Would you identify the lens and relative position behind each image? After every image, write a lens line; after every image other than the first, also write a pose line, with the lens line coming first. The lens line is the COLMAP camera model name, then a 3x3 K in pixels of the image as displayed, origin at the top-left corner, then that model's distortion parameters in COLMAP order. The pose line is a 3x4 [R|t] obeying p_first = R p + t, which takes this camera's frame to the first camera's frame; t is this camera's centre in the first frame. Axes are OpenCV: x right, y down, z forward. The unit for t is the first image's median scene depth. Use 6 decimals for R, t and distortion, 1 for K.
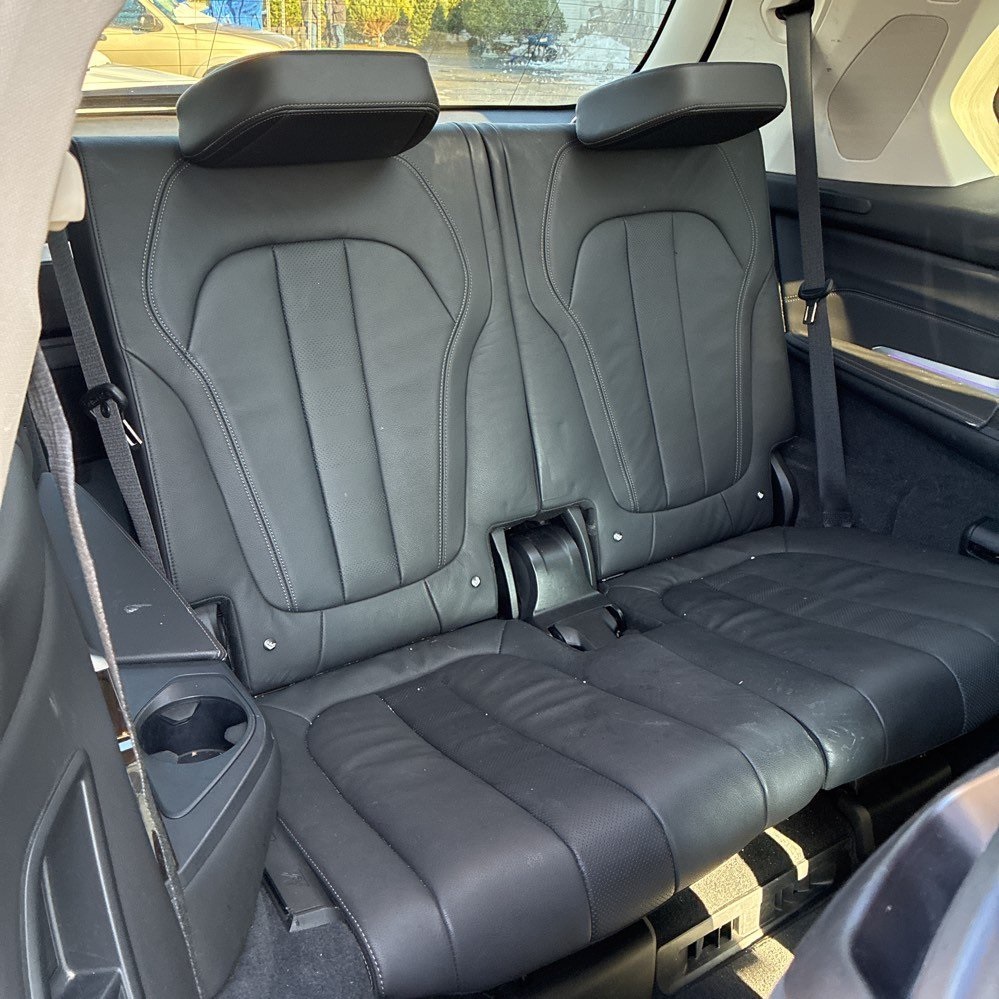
lens RADIAL K [[1019.0, 0, 502.9], [0, 1019.0, 499.5], [0, 0, 1]] dist [0.061188, -0.004060]
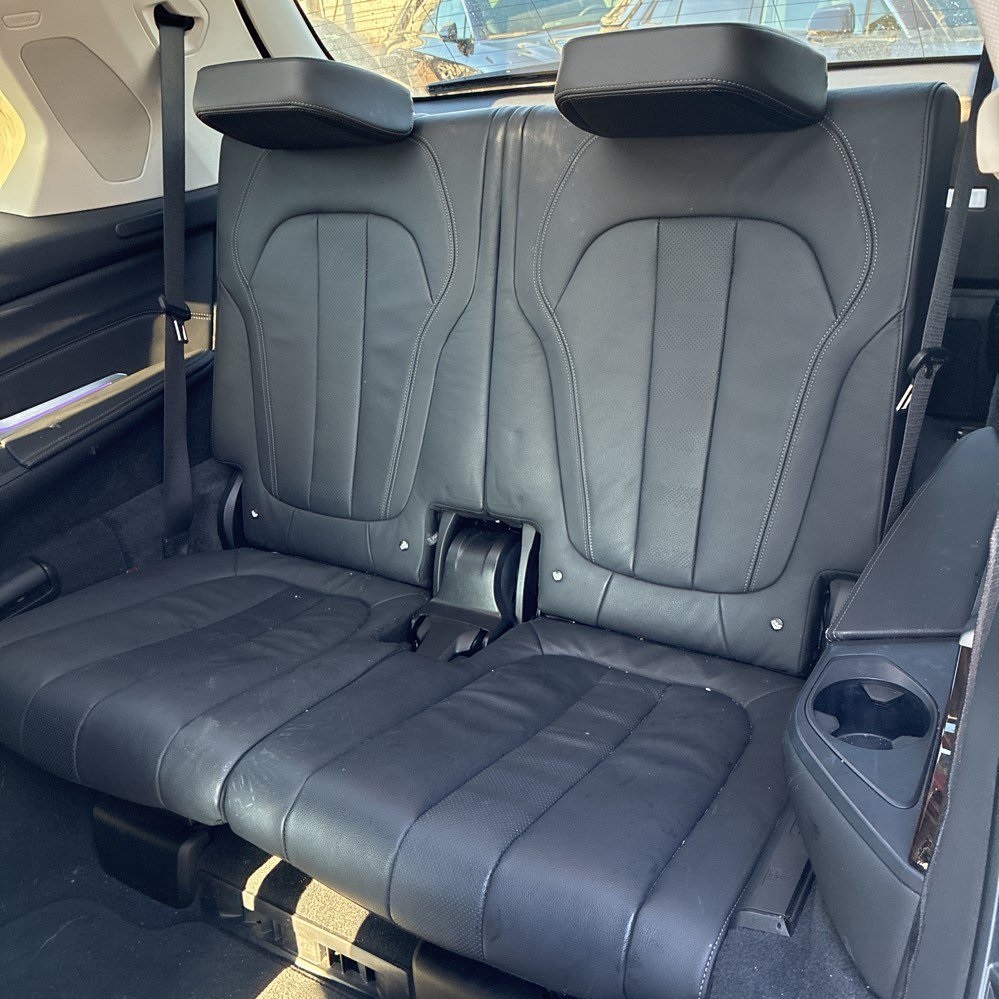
lens RADIAL K [[1019.0, 0, 502.9], [0, 1019.0, 499.5], [0, 0, 1]] dist [0.061188, -0.004060]
pose [[0.406853, 0.327536, -0.852755, 0.836341], [-0.276446, 0.933883, 0.226803, -0.216081], [0.870660, 0.143465, 0.470499, 0.533805]]
